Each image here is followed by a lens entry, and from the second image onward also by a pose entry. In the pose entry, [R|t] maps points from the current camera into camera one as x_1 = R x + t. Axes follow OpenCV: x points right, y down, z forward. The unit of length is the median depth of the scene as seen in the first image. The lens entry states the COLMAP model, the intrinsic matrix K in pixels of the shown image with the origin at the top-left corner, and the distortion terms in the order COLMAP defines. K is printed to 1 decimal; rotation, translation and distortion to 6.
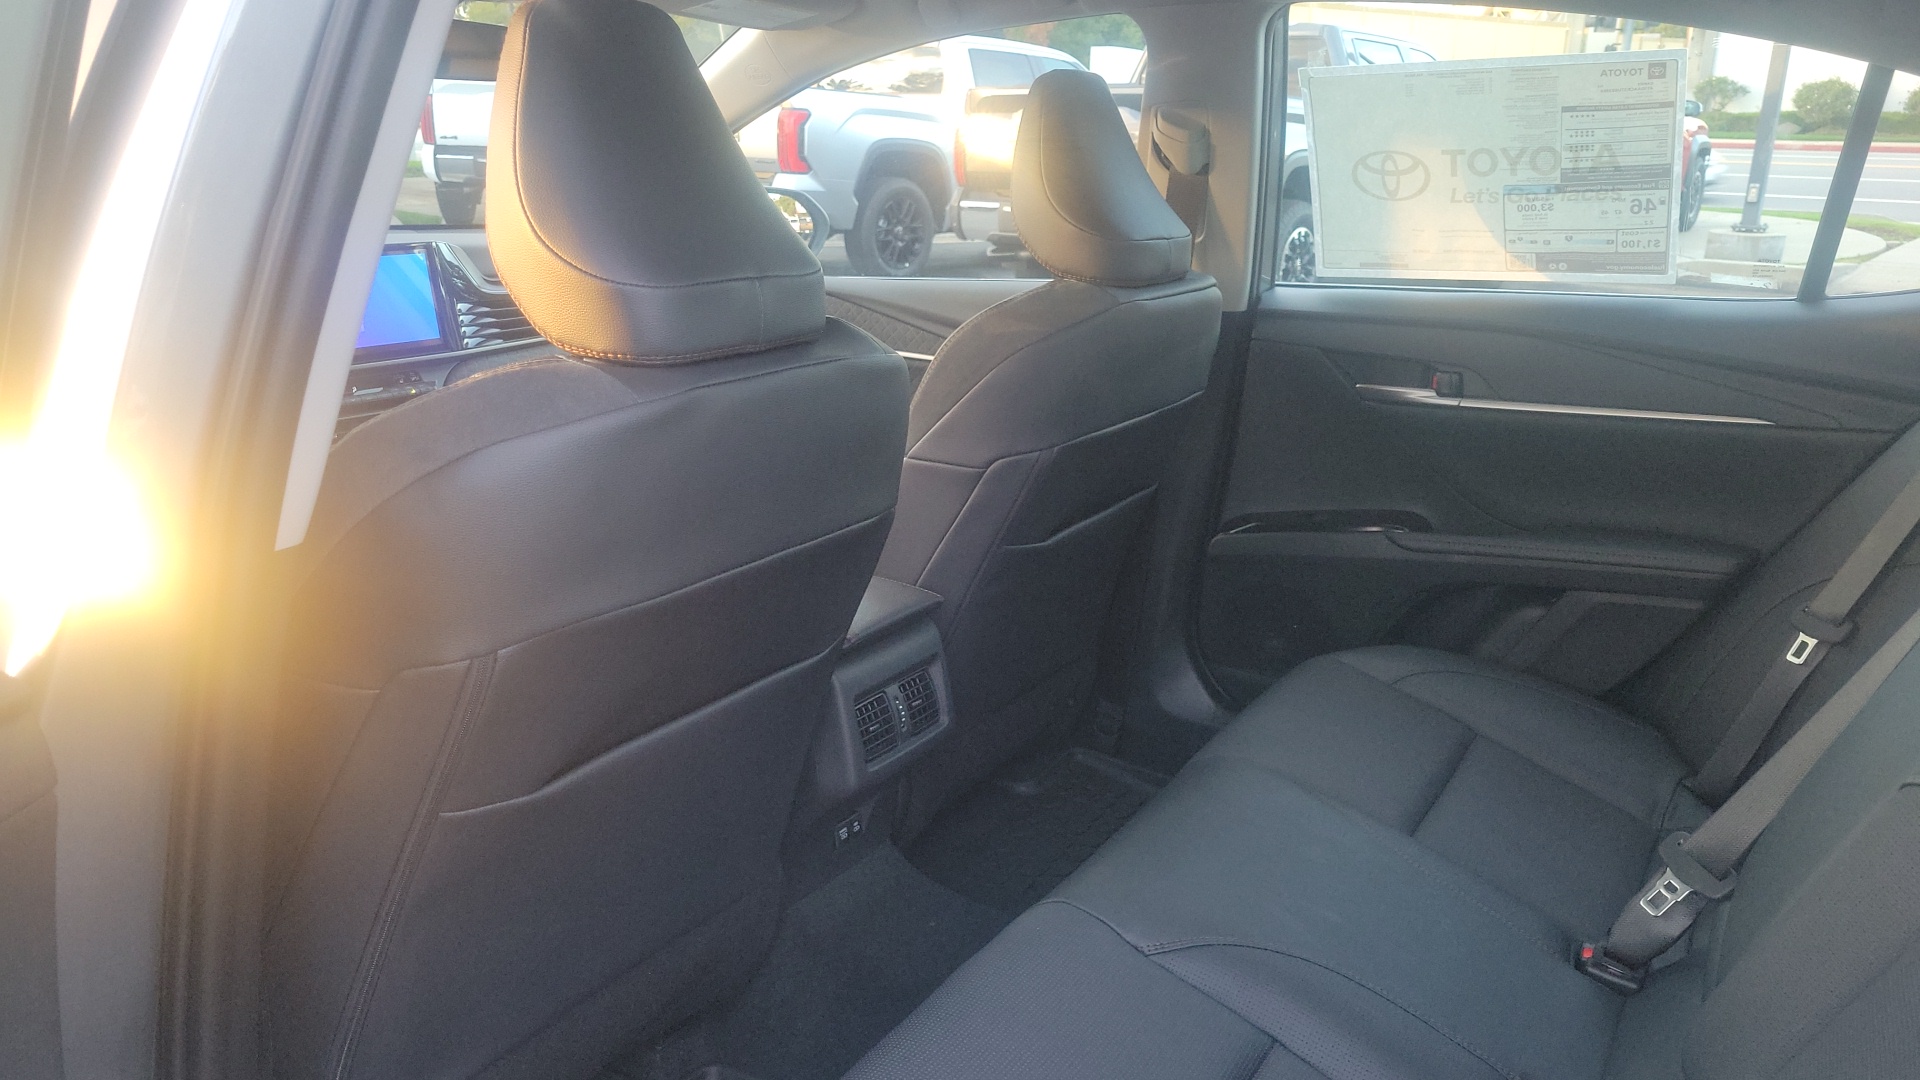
lens RADIAL K [[1449.4, 0, 962.5], [0, 1449.4, 532.0], [0, 0, 1]] dist [0.039342, -0.004131]
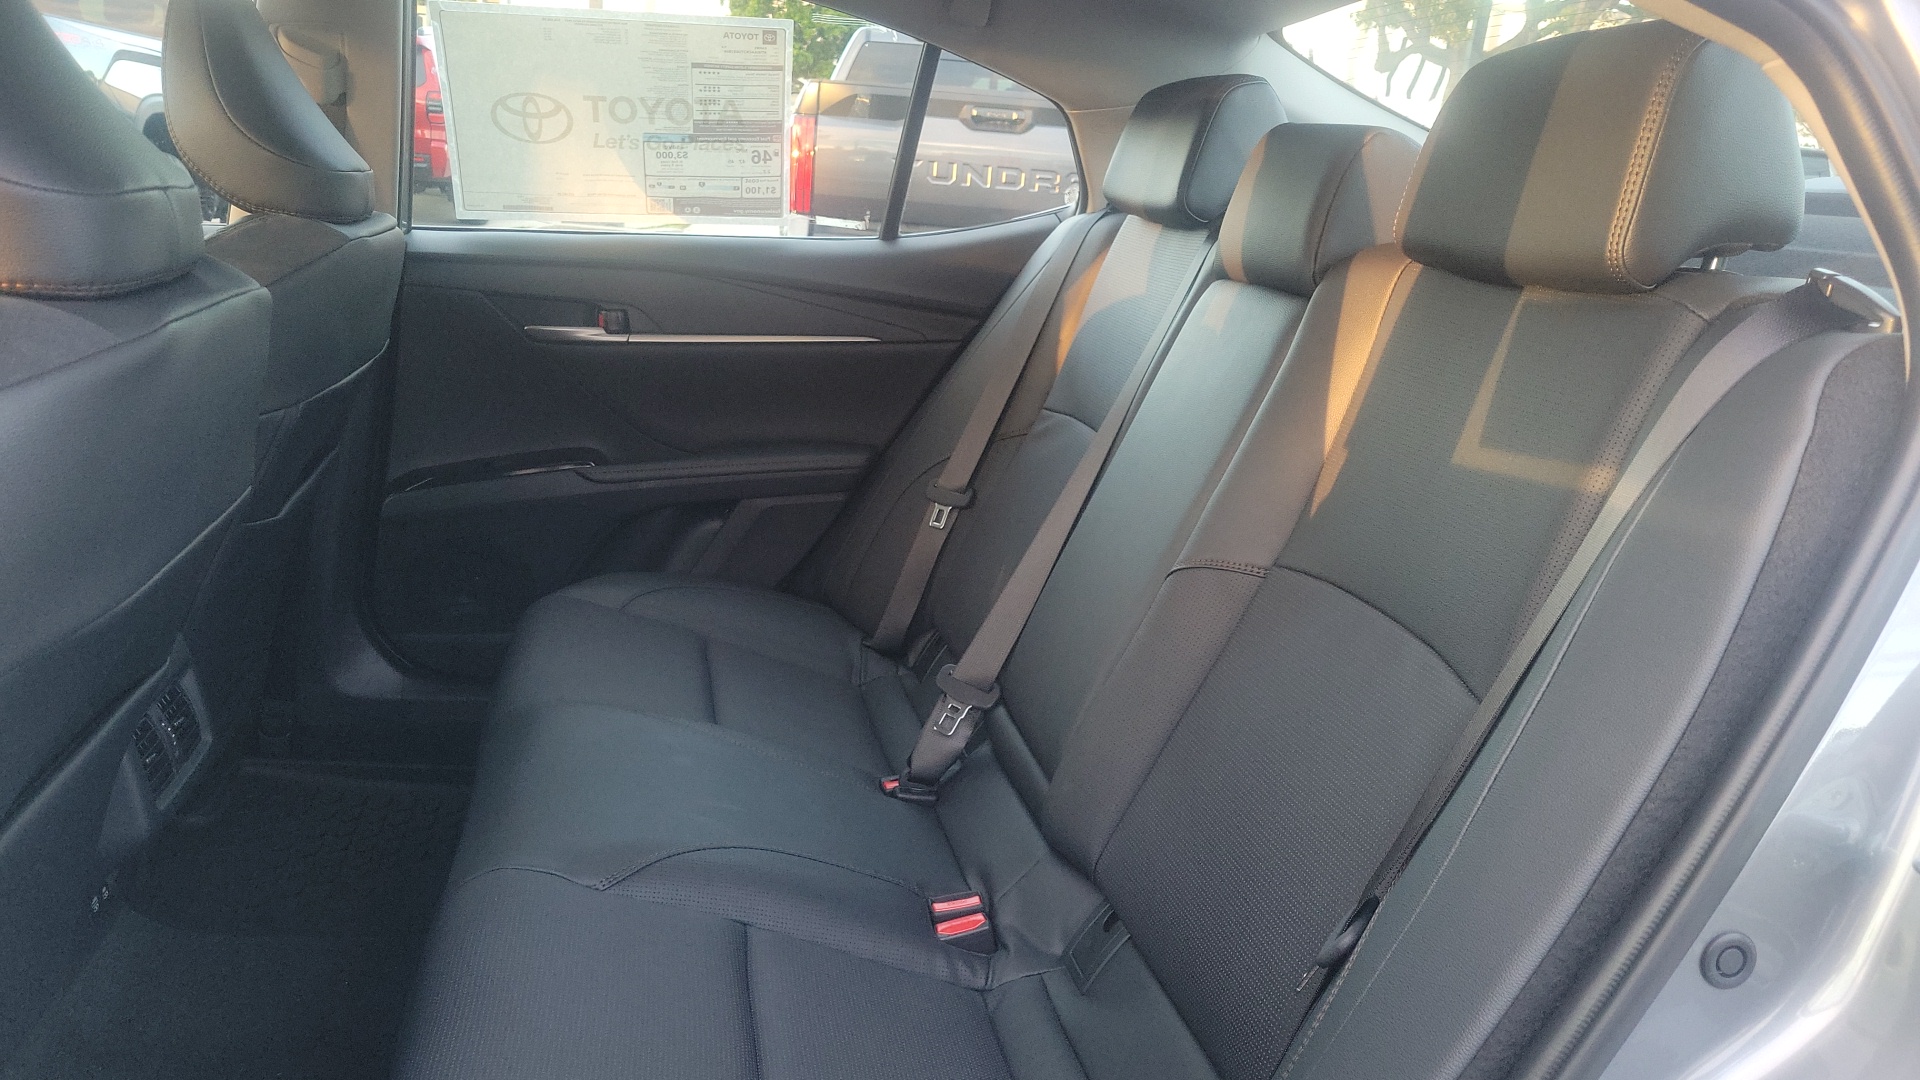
lens RADIAL K [[1449.4, 0, 962.5], [0, 1449.4, 532.0], [0, 0, 1]] dist [0.039342, -0.004131]
pose [[0.730902, -0.142867, 0.667362, -0.216664], [0.127683, 0.989204, 0.071926, 0.005760], [-0.670432, 0.032639, 0.741252, 0.059984]]
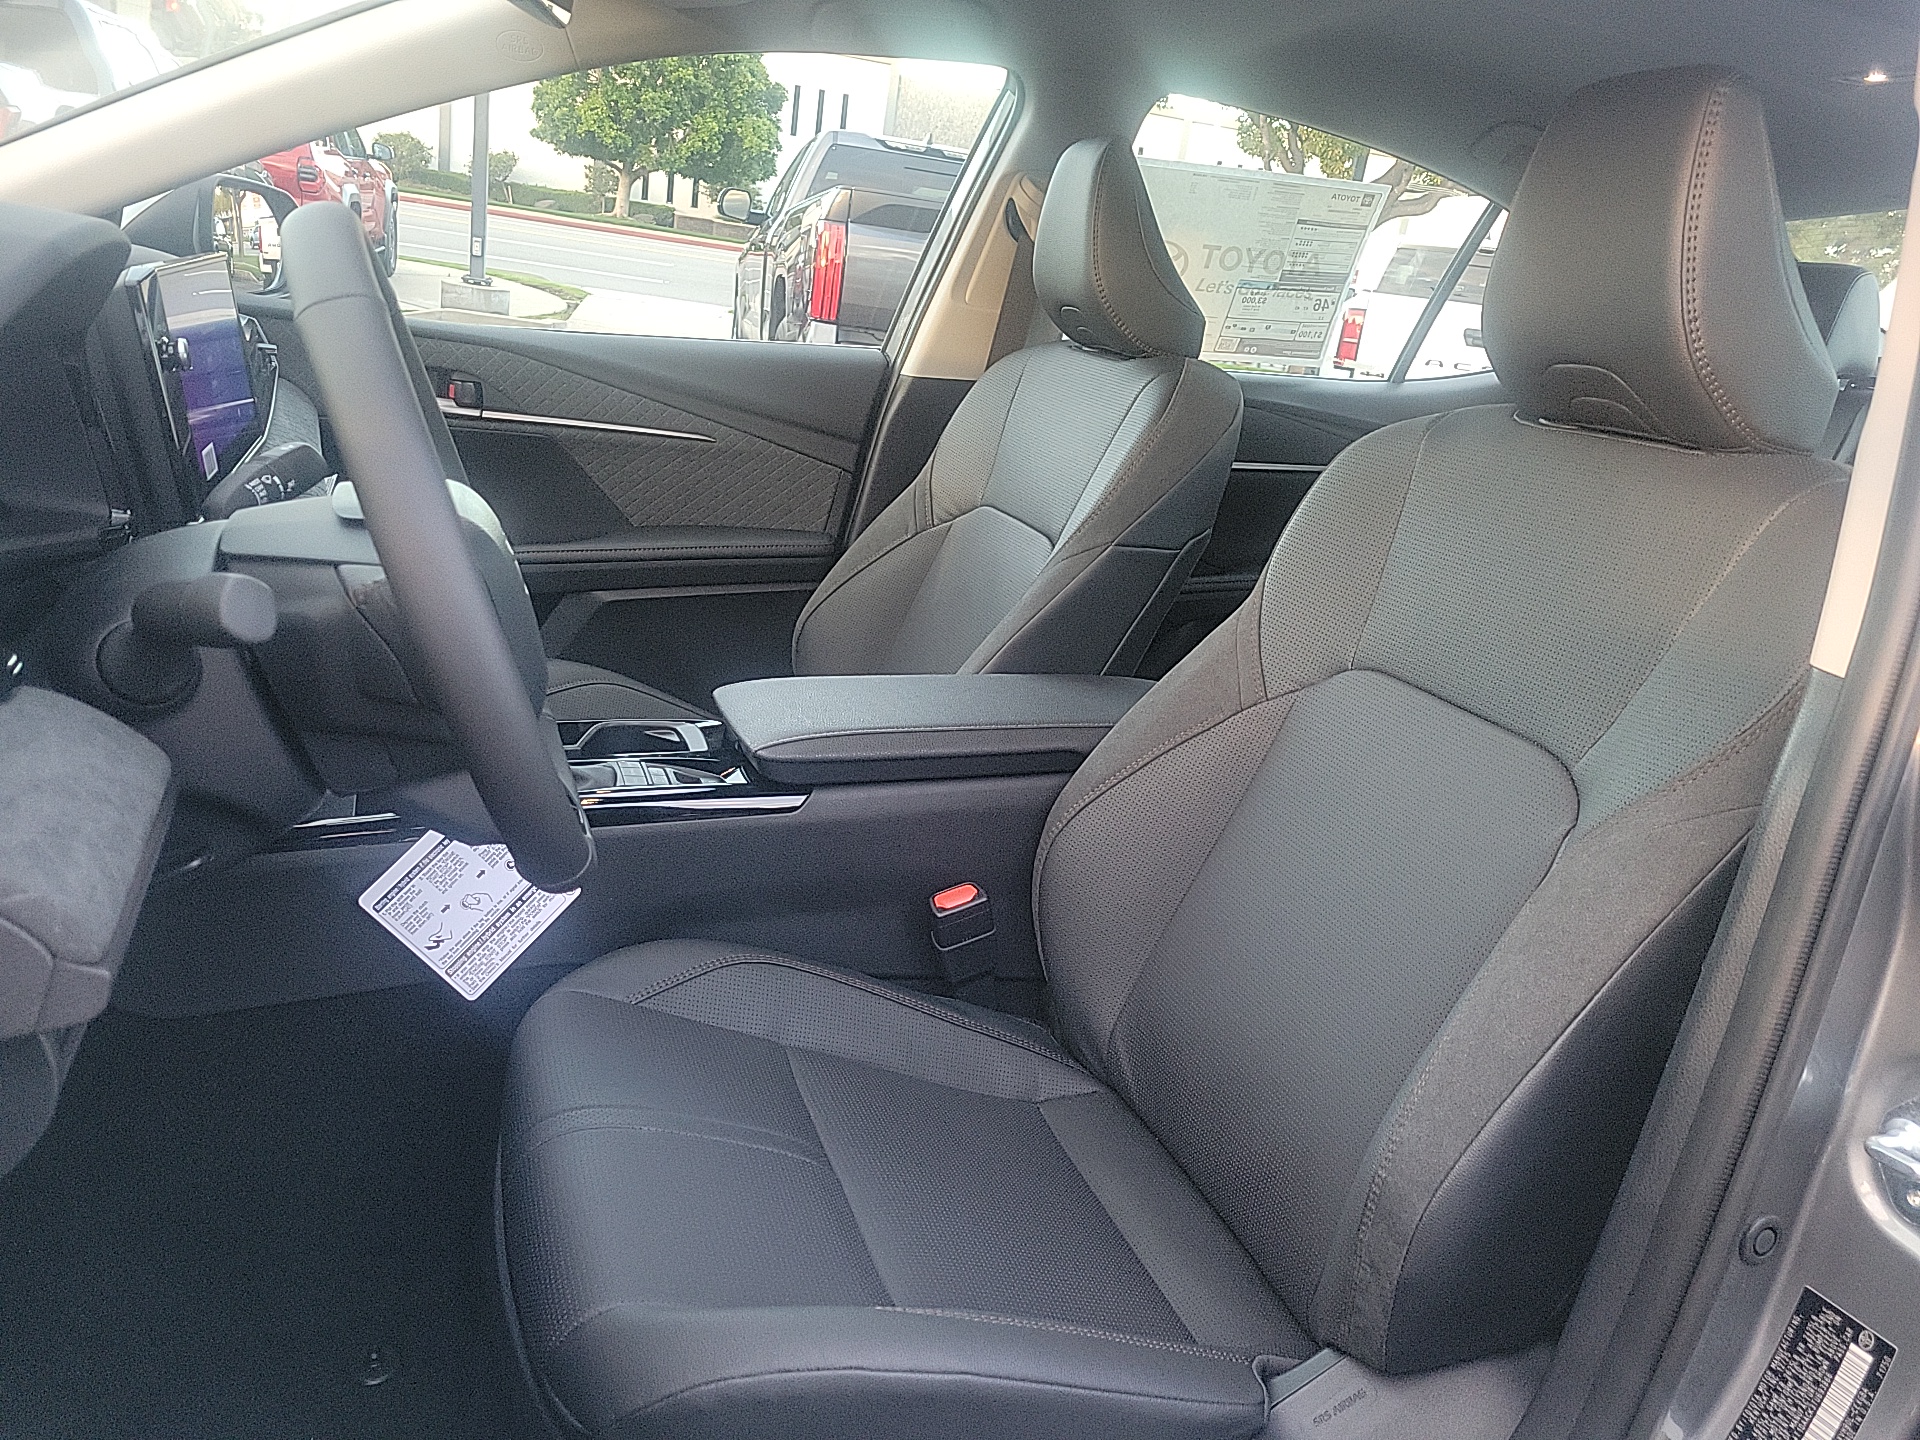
lens RADIAL K [[1466.0, 0, 960.0], [0, 1466.0, 720.0], [0, 0, 1]] dist [0.042781, 0.001975]
pose [[0.630051, -0.167495, 0.758275, -0.758931], [0.096311, 0.985777, 0.137723, -0.071225], [-0.770558, -0.013742, 0.637221, 0.407929]]
